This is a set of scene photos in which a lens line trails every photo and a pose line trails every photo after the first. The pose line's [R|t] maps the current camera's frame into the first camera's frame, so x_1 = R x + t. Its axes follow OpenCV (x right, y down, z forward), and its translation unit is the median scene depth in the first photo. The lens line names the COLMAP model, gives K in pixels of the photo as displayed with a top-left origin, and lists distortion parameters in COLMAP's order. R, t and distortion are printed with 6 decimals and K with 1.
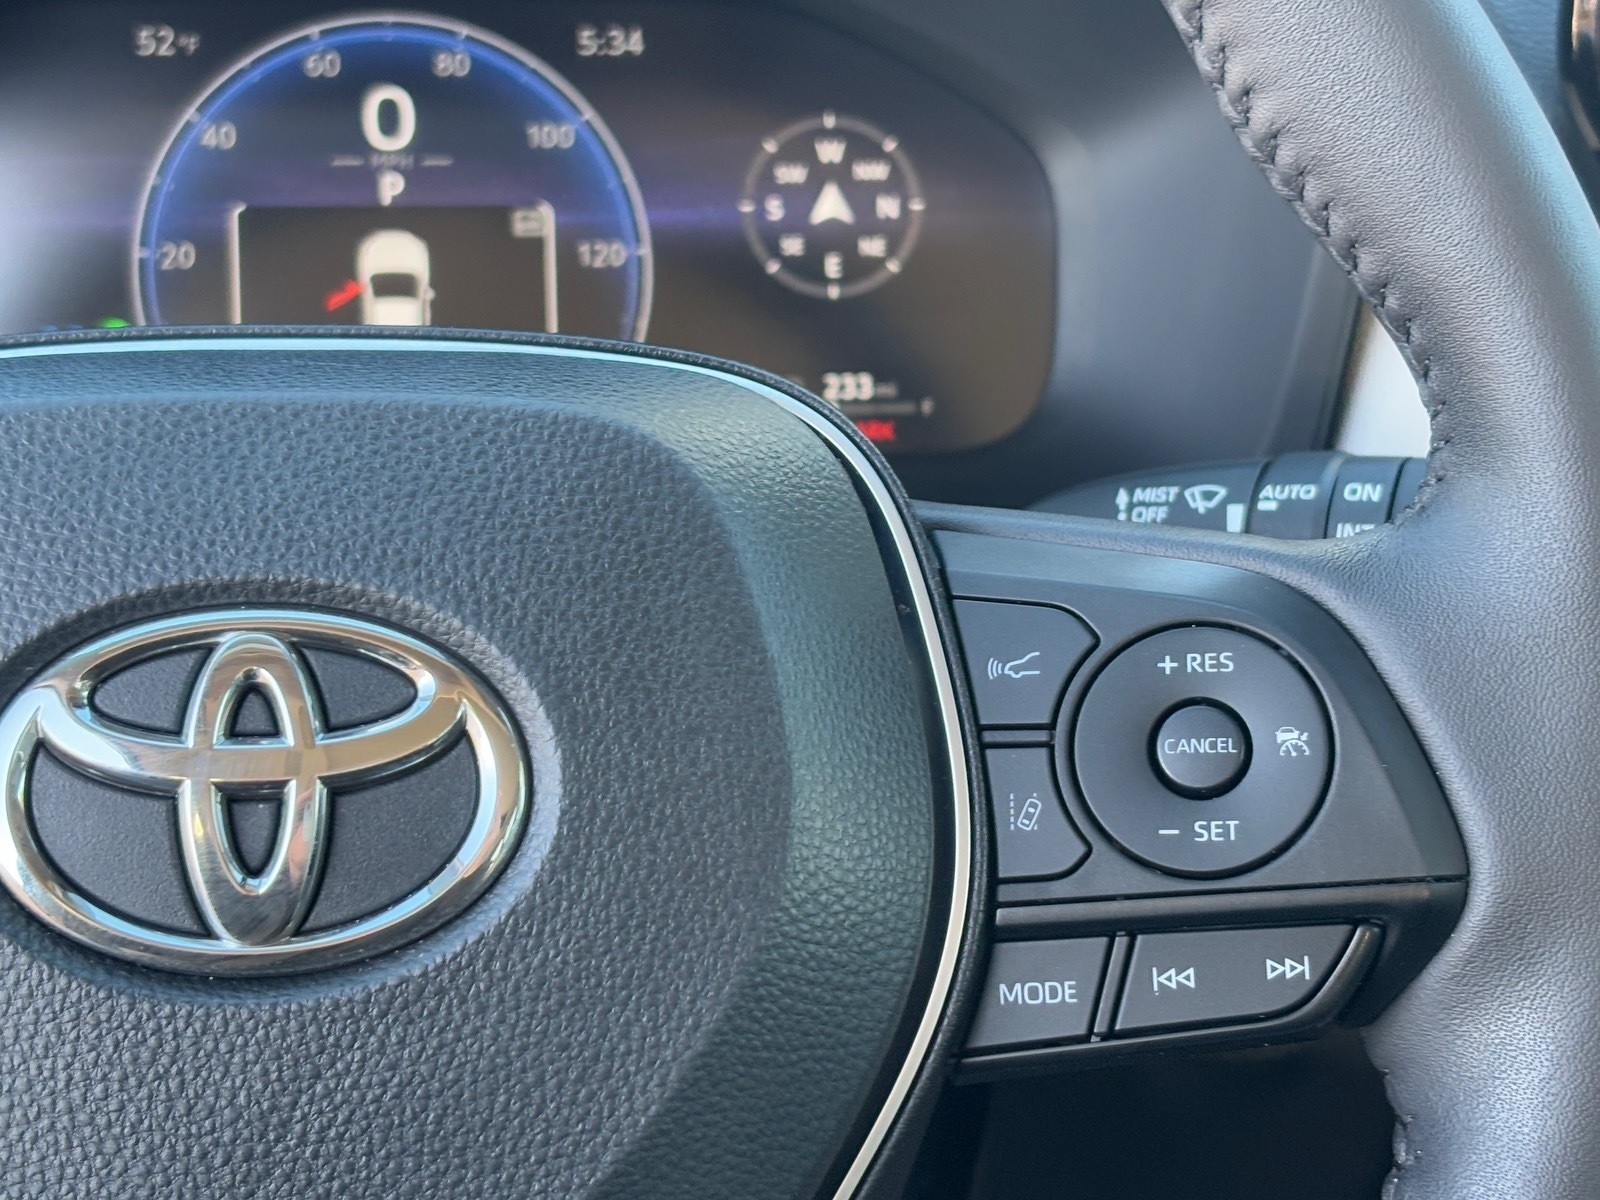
lens RADIAL K [[2954.1, 0, 845.2], [0, 2954.1, 618.3], [0, 0, 1]] dist [0.099004, 0.000000]
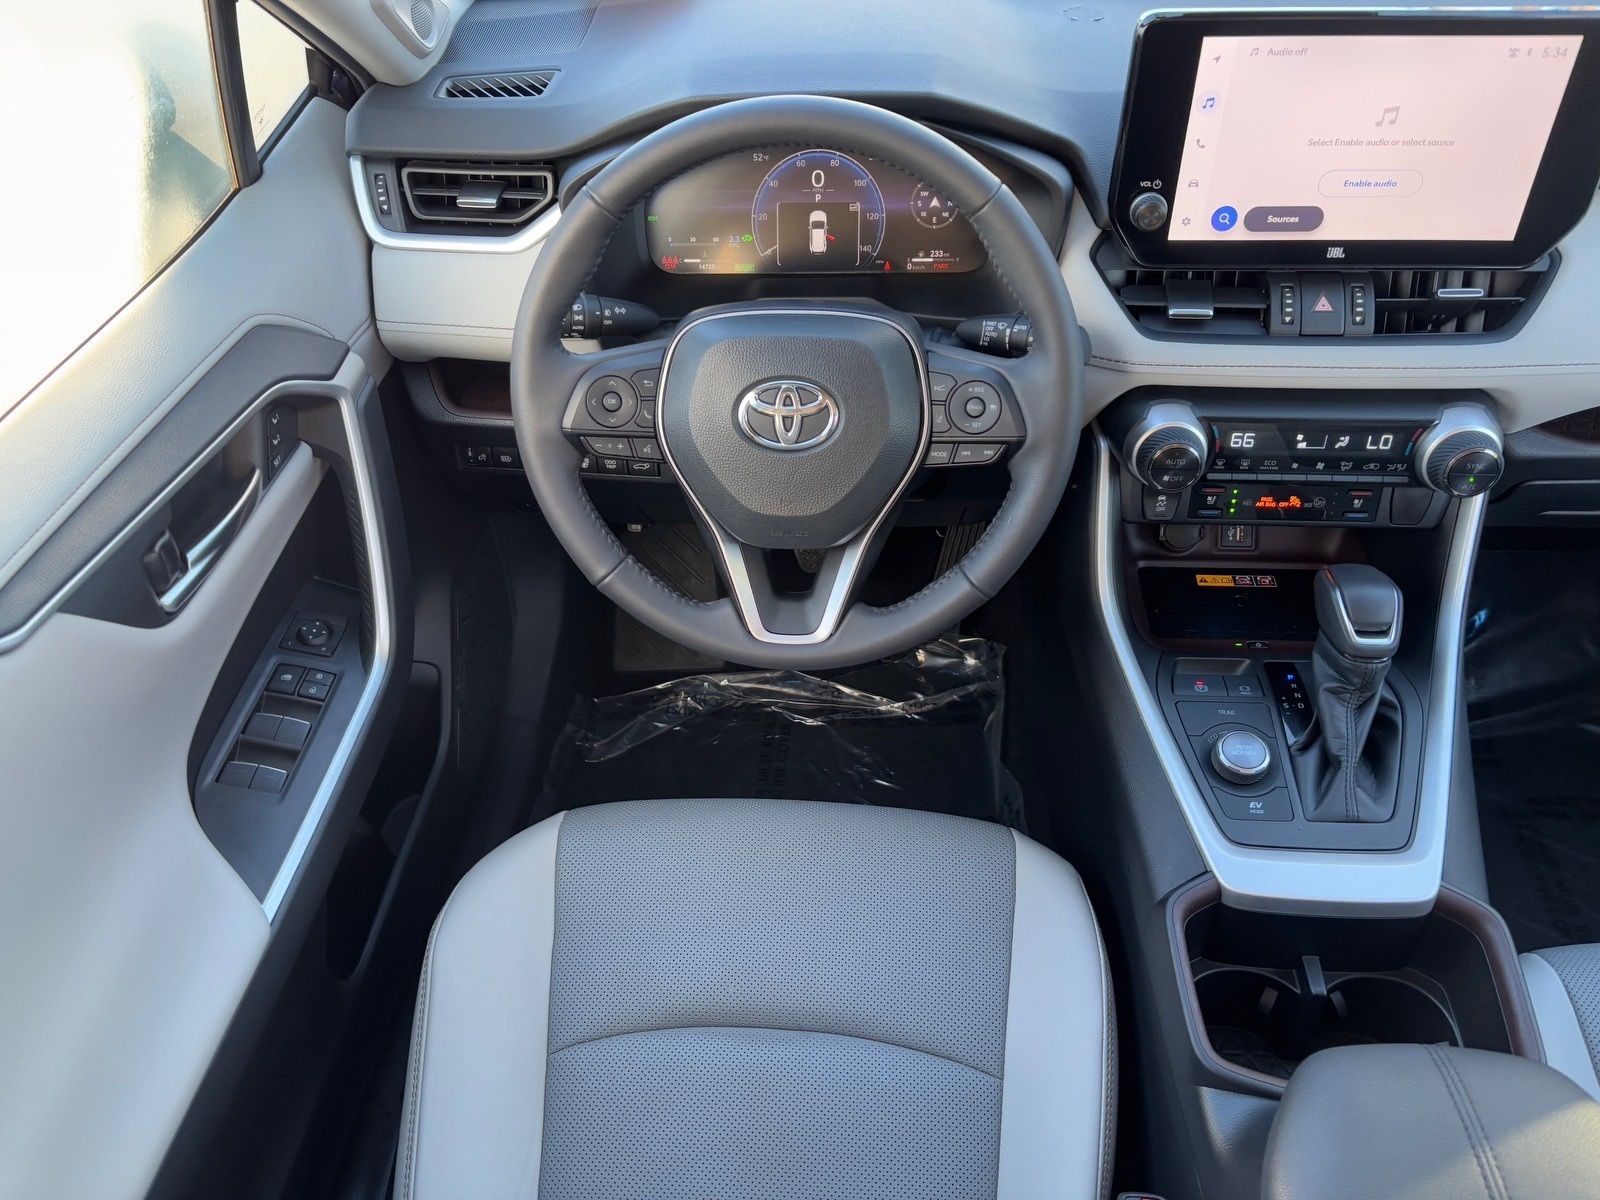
lens RADIAL K [[1223.9, 0, 793.7], [0, 1223.9, 610.8], [0, 0, 1]] dist [0.036325, -0.033921]
pose [[0.985071, 0.075775, -0.154571, 0.099636], [-0.011709, 0.925322, 0.379001, -0.252934], [0.171747, -0.371533, 0.912396, -0.637330]]
